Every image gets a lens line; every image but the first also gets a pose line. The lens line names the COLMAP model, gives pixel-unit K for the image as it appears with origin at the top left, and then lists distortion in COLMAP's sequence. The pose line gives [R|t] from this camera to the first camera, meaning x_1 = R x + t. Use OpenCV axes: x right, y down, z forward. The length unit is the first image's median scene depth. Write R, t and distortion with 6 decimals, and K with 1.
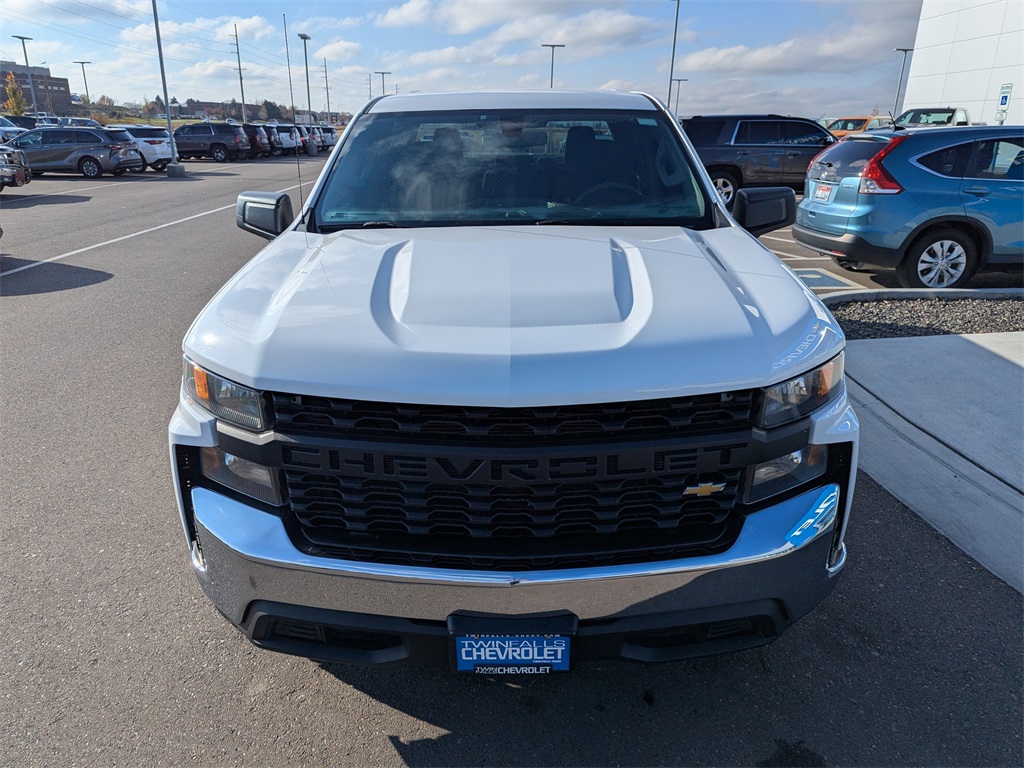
lens RADIAL K [[724.4, 0, 510.4], [0, 724.4, 382.0], [0, 0, 1]] dist [0.046473, -0.035982]
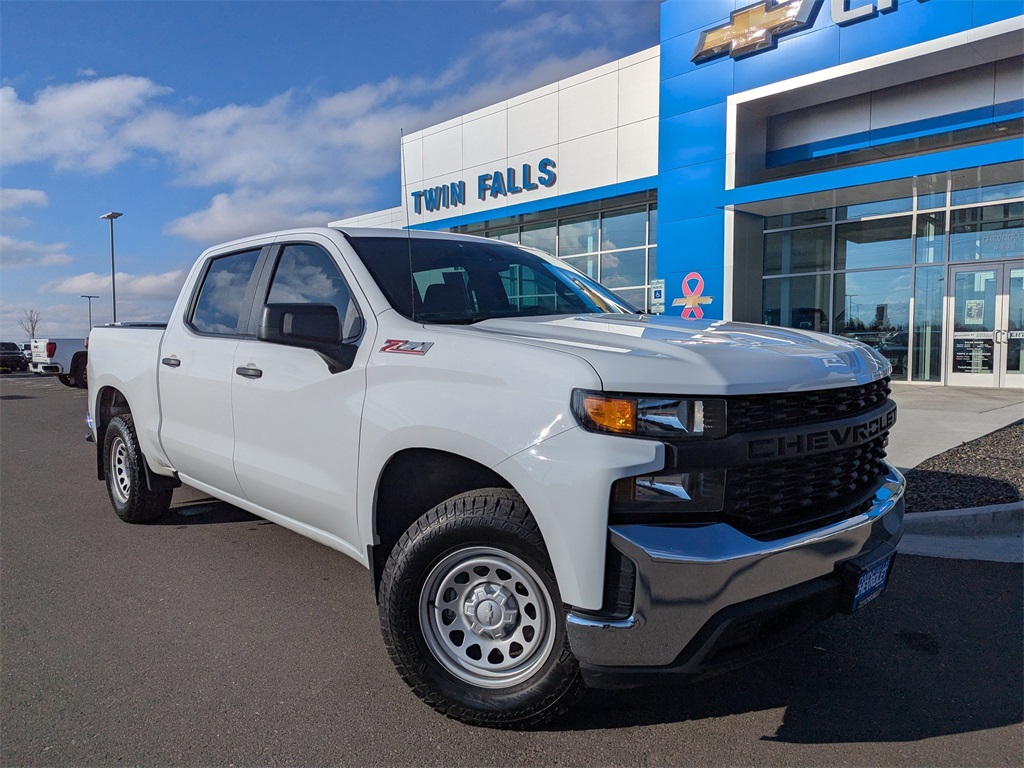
lens RADIAL K [[724.4, 0, 501.4], [0, 724.4, 390.2], [0, 0, 1]] dist [0.046473, -0.035982]
pose [[0.726697, -0.062117, 0.684144, -1.150444], [0.247790, 0.952561, -0.176715, 0.096074], [-0.640711, 0.297942, 0.707615, 0.338800]]
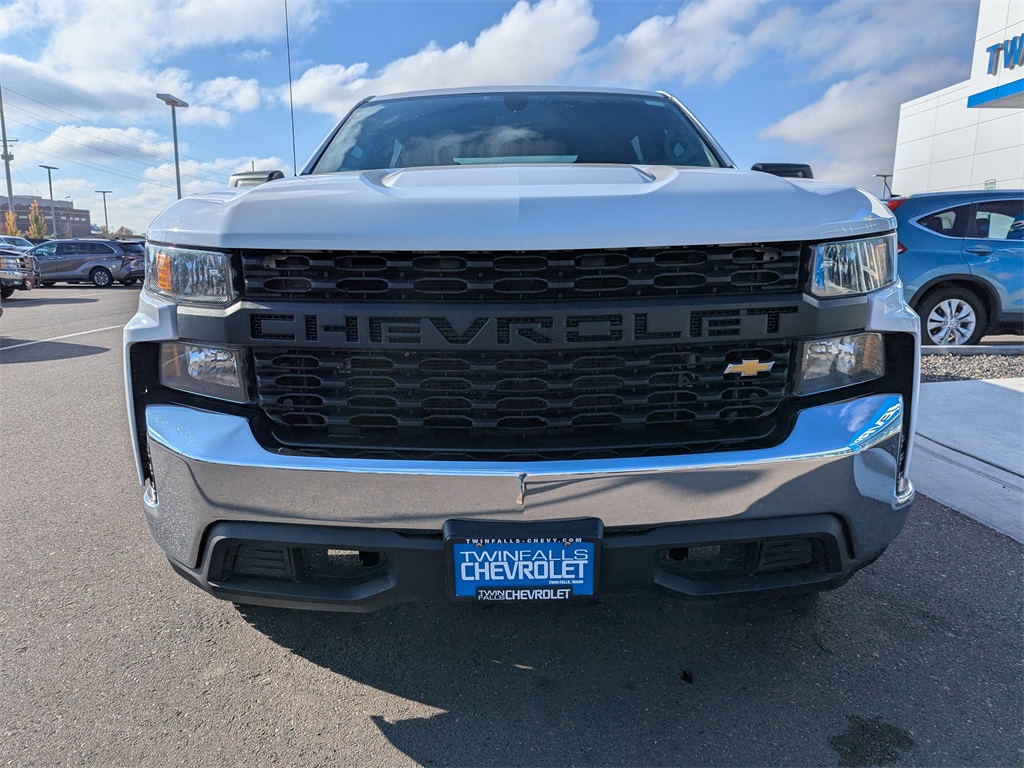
lens RADIAL K [[724.4, 0, 515.5], [0, 724.4, 388.9], [0, 0, 1]] dist [0.046473, -0.035982]
pose [[0.999979, -0.004797, 0.004360, -0.007361], [0.005404, 0.988363, -0.152021, 0.251982], [-0.003580, 0.152041, 0.988368, 0.142838]]
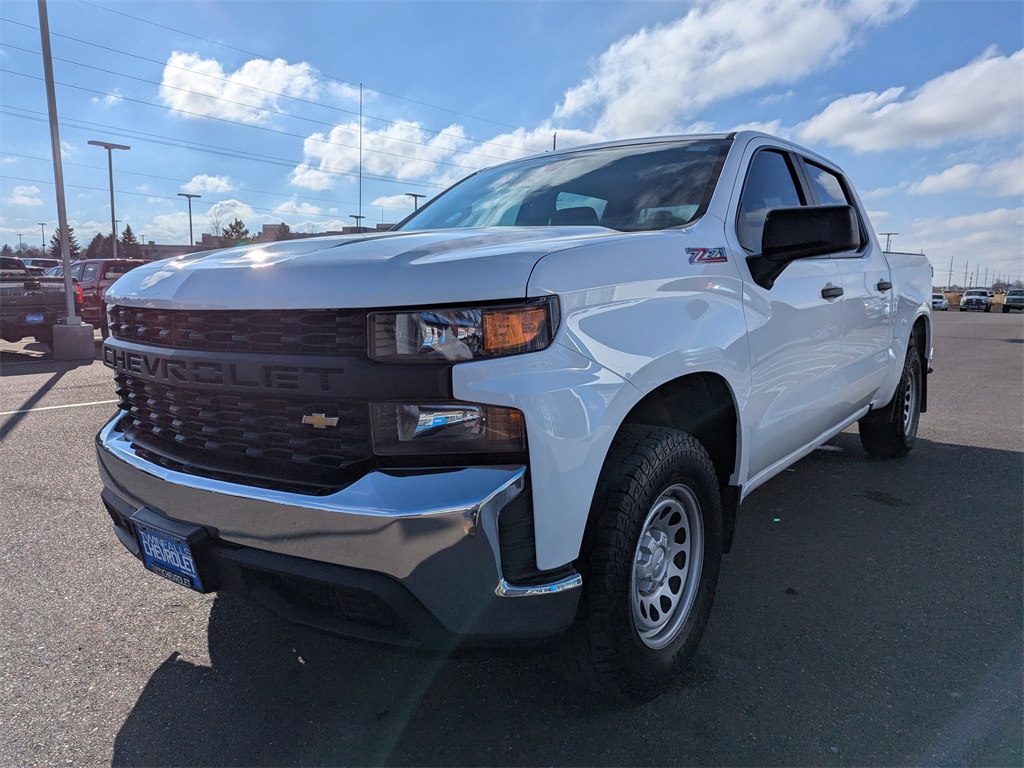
lens RADIAL K [[724.4, 0, 515.7], [0, 724.4, 389.0], [0, 0, 1]] dist [0.046473, -0.035982]
pose [[0.800662, 0.088311, -0.592572, 0.852803], [-0.206281, 0.969236, -0.134274, 0.152323], [0.562484, 0.229744, 0.794248, 0.336492]]
